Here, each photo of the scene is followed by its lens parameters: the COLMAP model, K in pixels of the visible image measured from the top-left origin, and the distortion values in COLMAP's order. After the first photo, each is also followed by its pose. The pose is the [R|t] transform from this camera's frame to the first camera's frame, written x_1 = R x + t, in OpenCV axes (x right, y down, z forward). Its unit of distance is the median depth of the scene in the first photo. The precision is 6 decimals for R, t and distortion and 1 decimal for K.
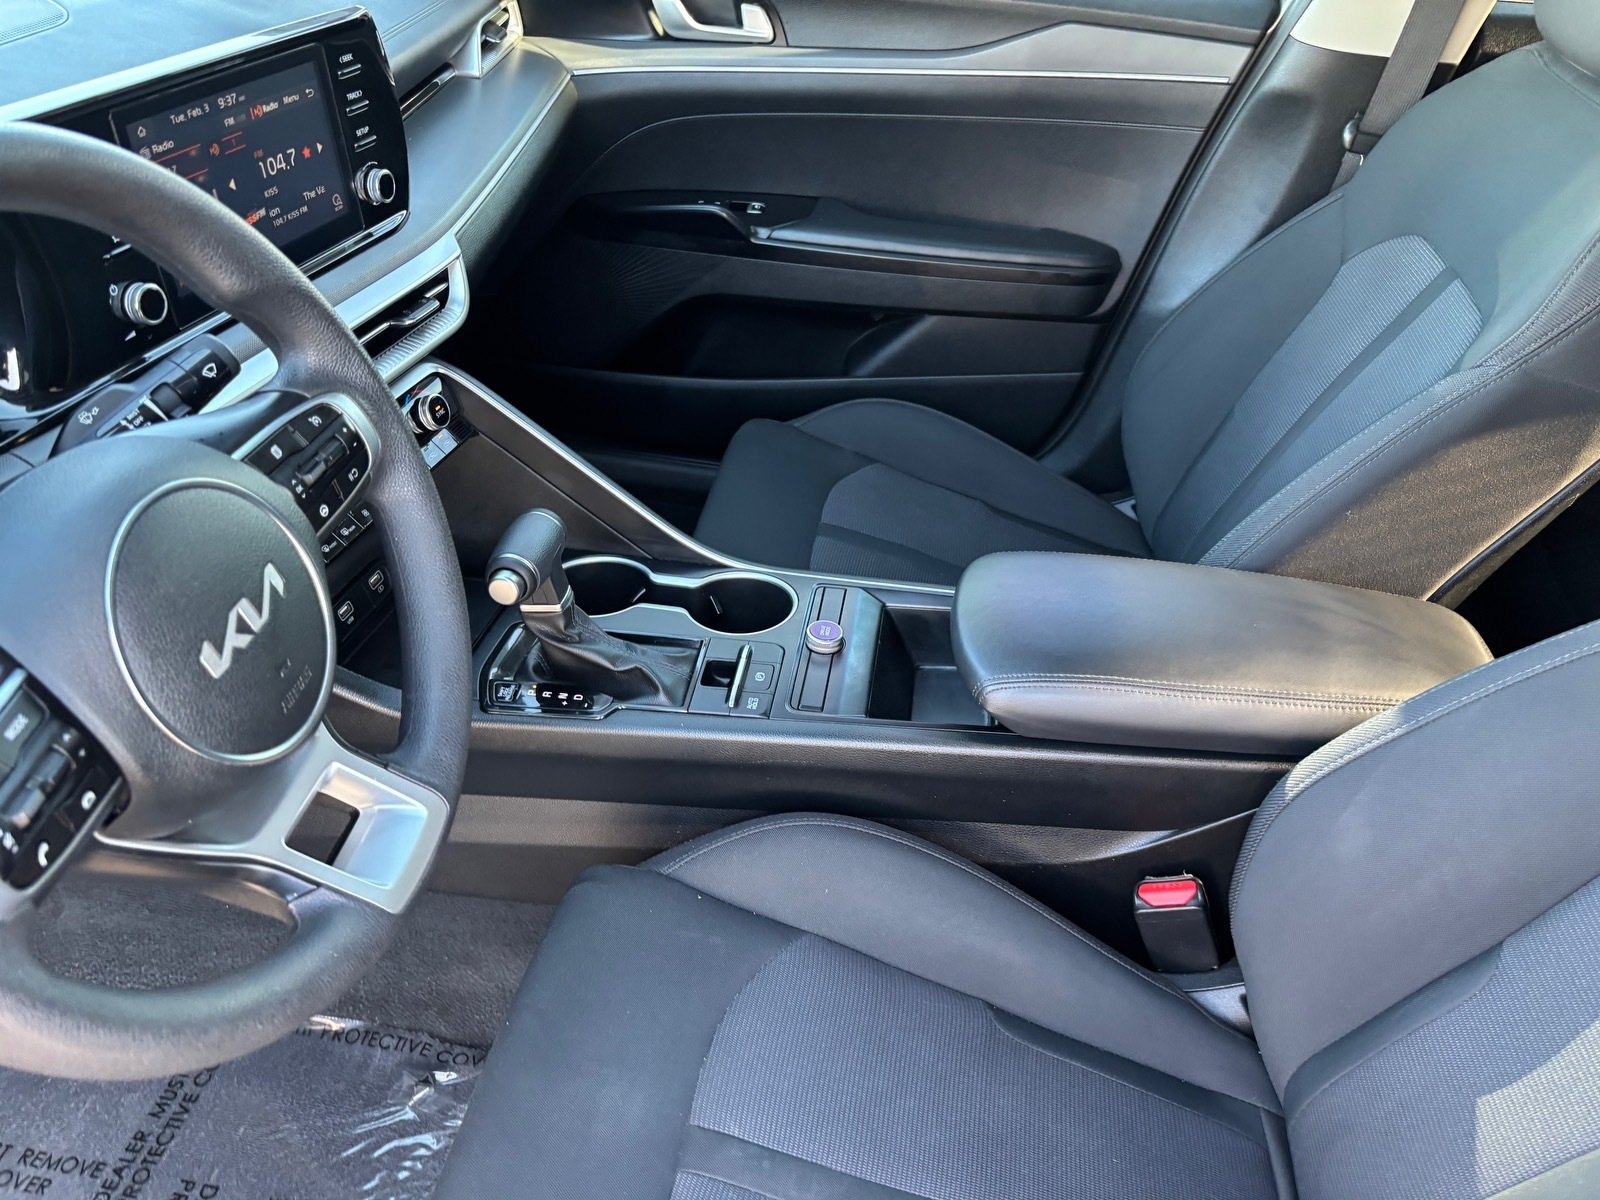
lens RADIAL K [[1236.2, 0, 807.6], [0, 1236.2, 587.9], [0, 0, 1]] dist [0.041713, -0.054347]
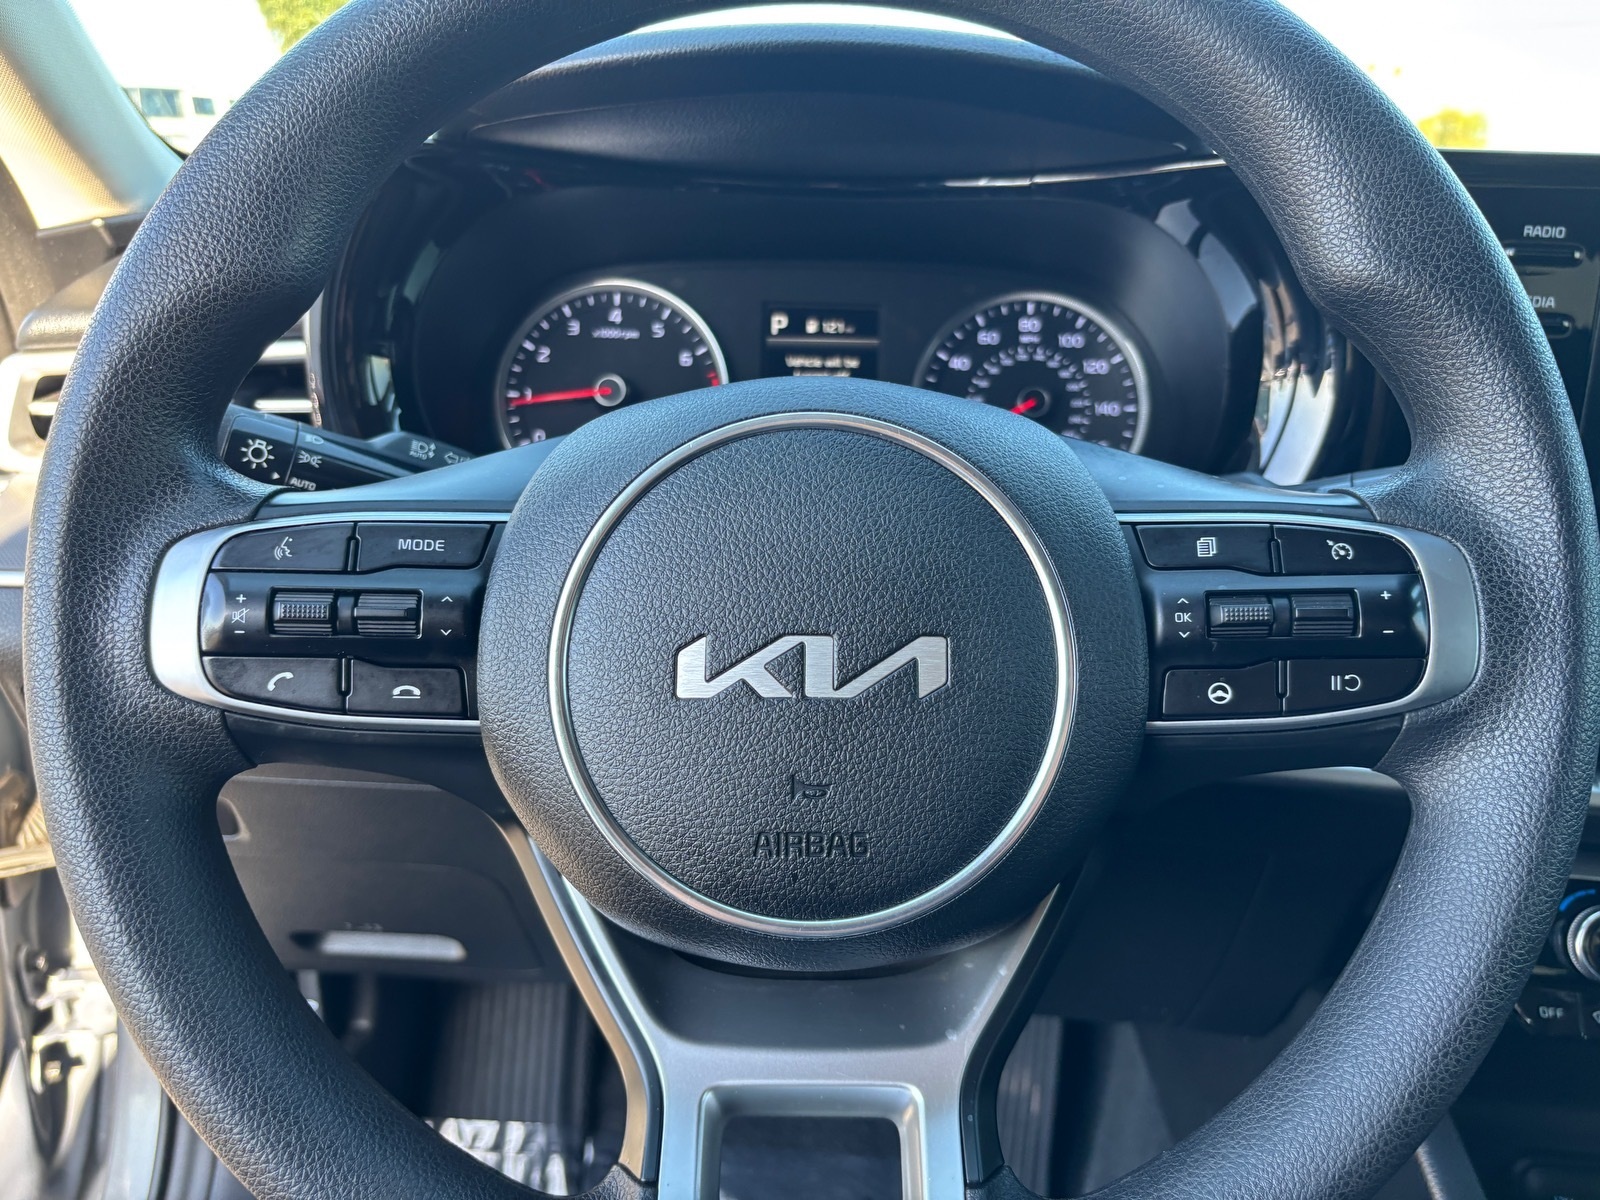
lens RADIAL K [[1236.2, 0, 802.4], [0, 1236.2, 612.9], [0, 0, 1]] dist [0.041713, -0.054347]
pose [[0.121597, 0.251465, -0.960197, 0.035807], [-0.586624, 0.798554, 0.134844, -0.035604], [0.800679, 0.546878, 0.244618, 0.458556]]
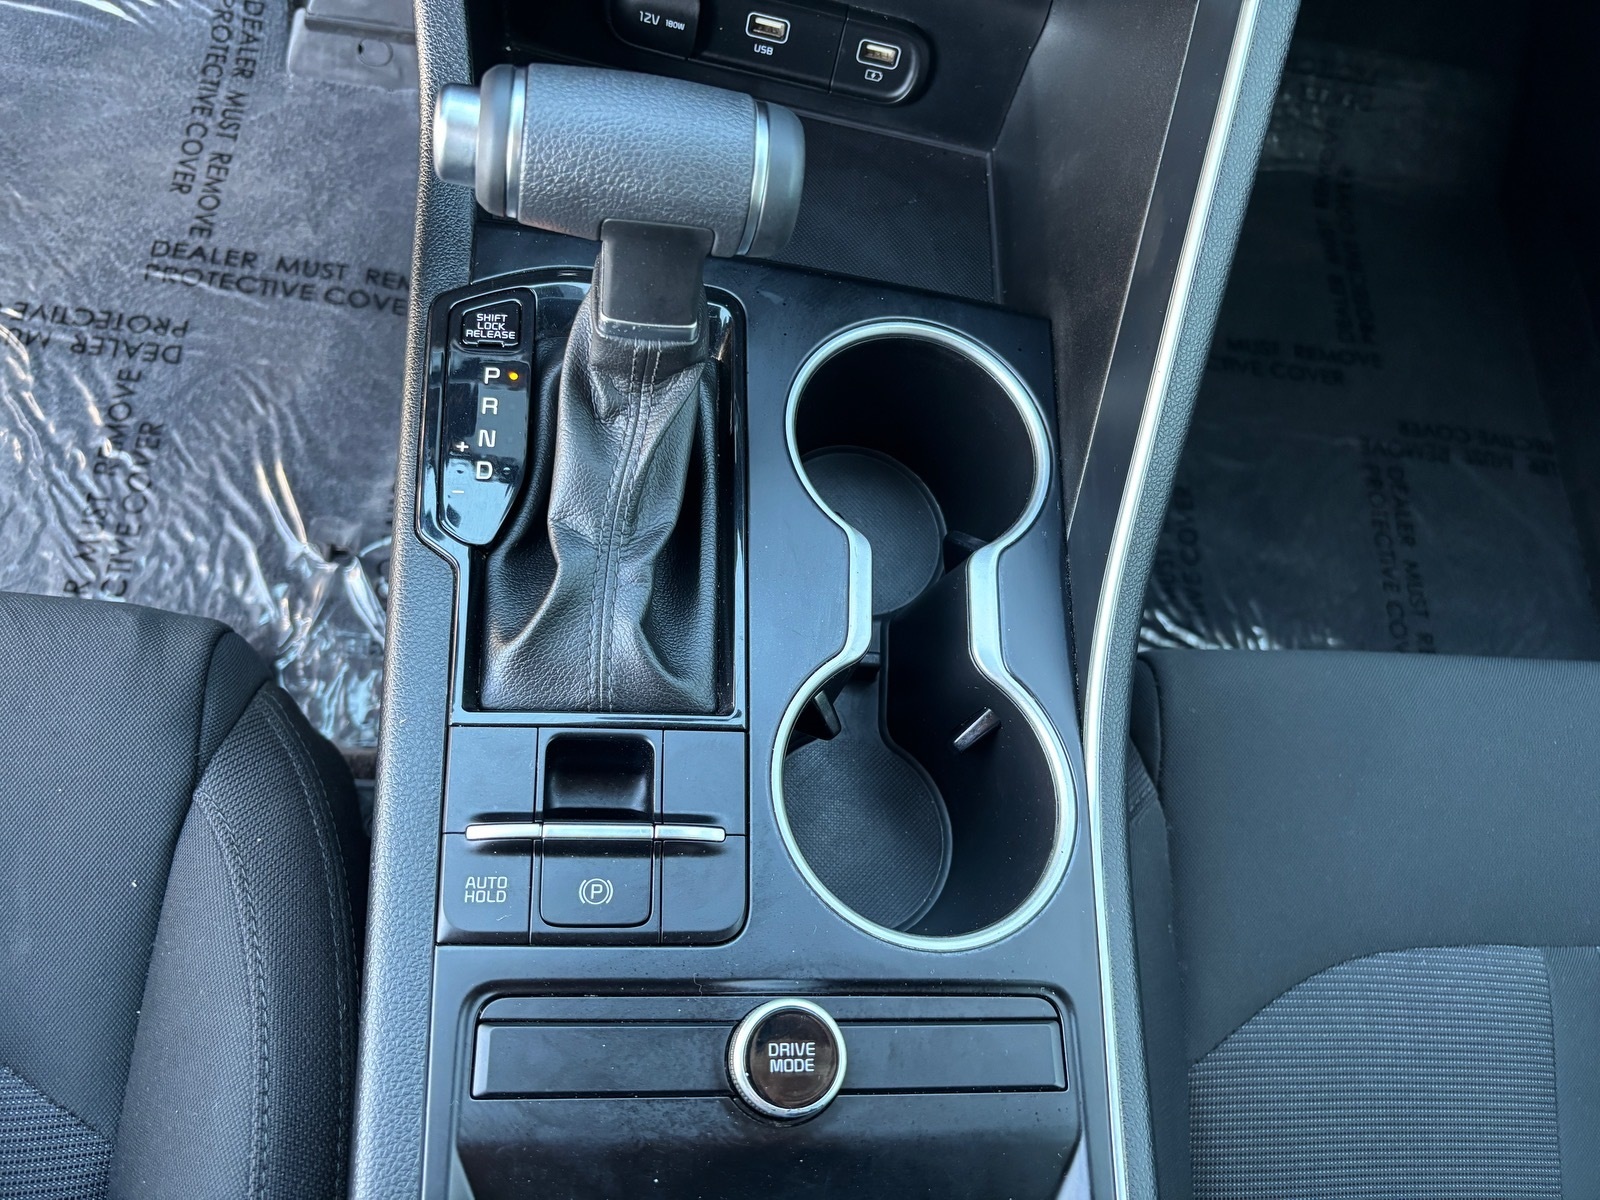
lens RADIAL K [[1236.2, 0, 785.4], [0, 1236.2, 599.6], [0, 0, 1]] dist [0.041713, -0.054347]
pose [[0.159010, 0.905762, -0.392824, 0.032828], [-0.712555, 0.380692, 0.589355, -0.199809], [0.683360, 0.186195, 0.705939, 0.737261]]
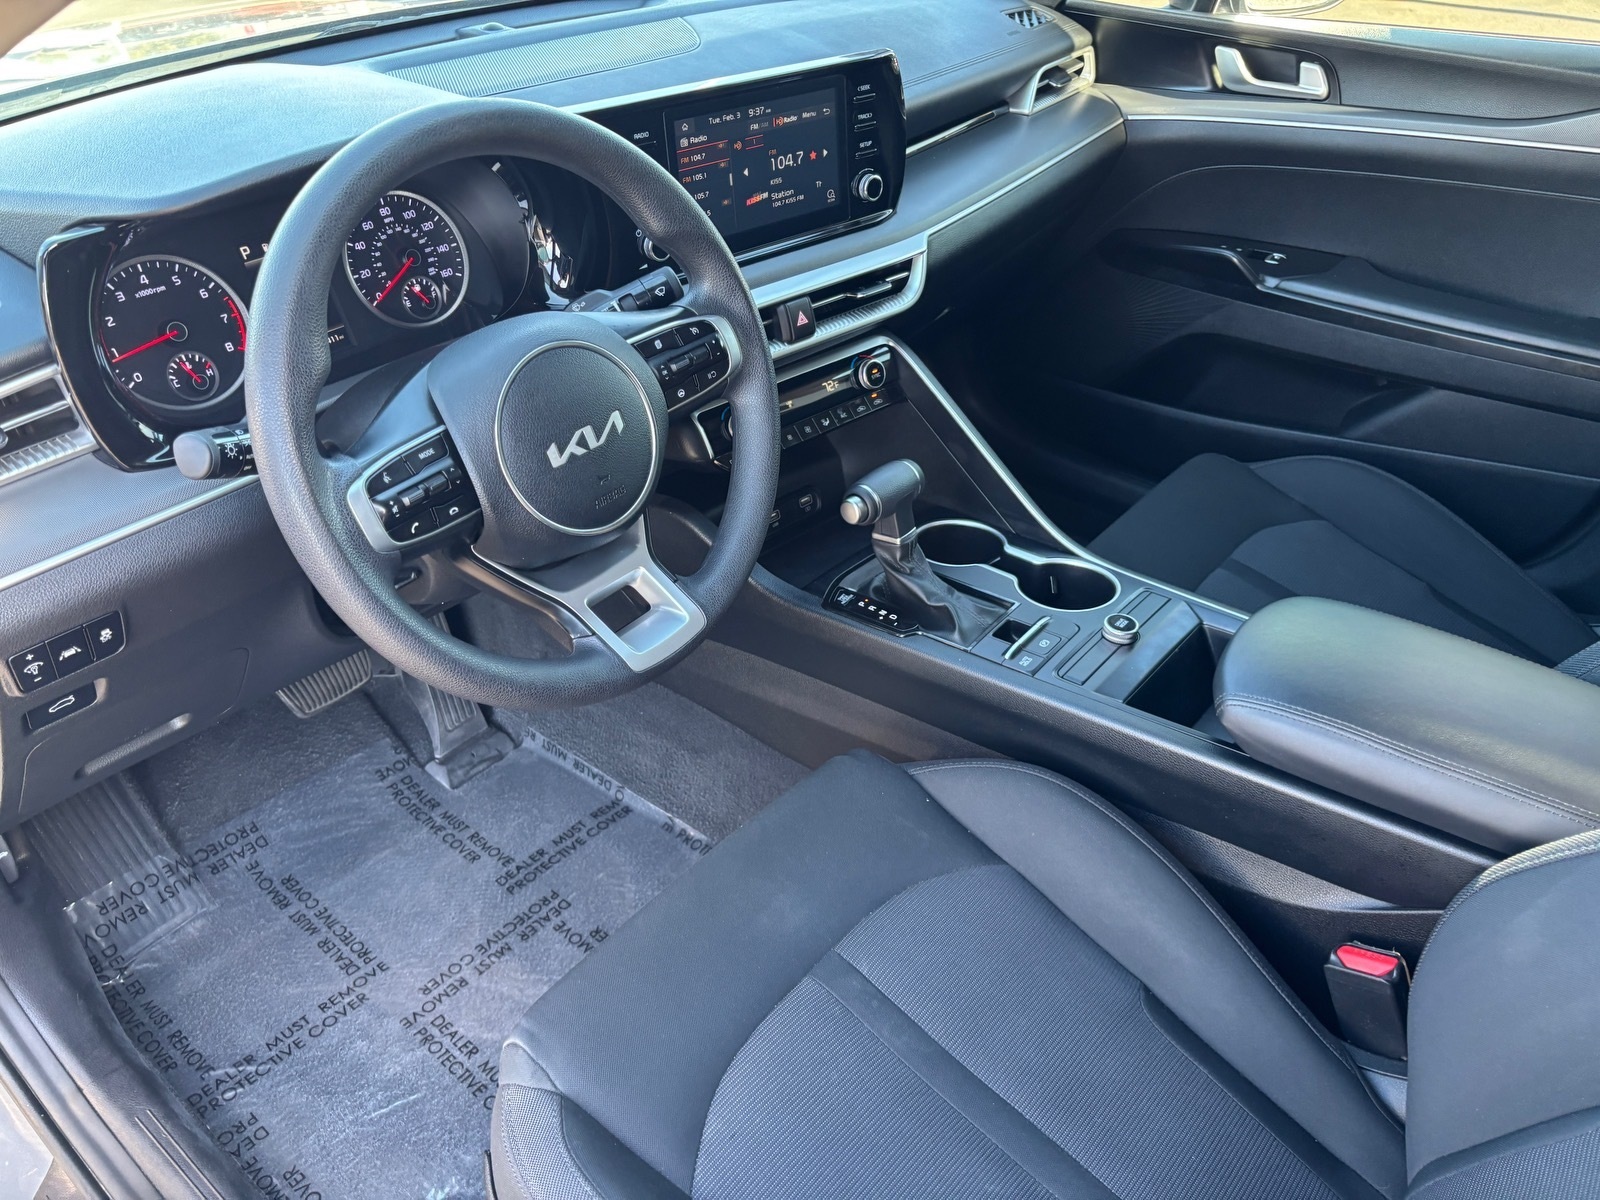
lens RADIAL K [[1236.2, 0, 788.9], [0, 1236.2, 583.2], [0, 0, 1]] dist [0.041713, -0.054347]
pose [[0.844301, 0.247122, -0.475485, 0.275751], [-0.265254, 0.963716, 0.029866, 0.045391], [0.465613, 0.100908, 0.879217, -0.100608]]
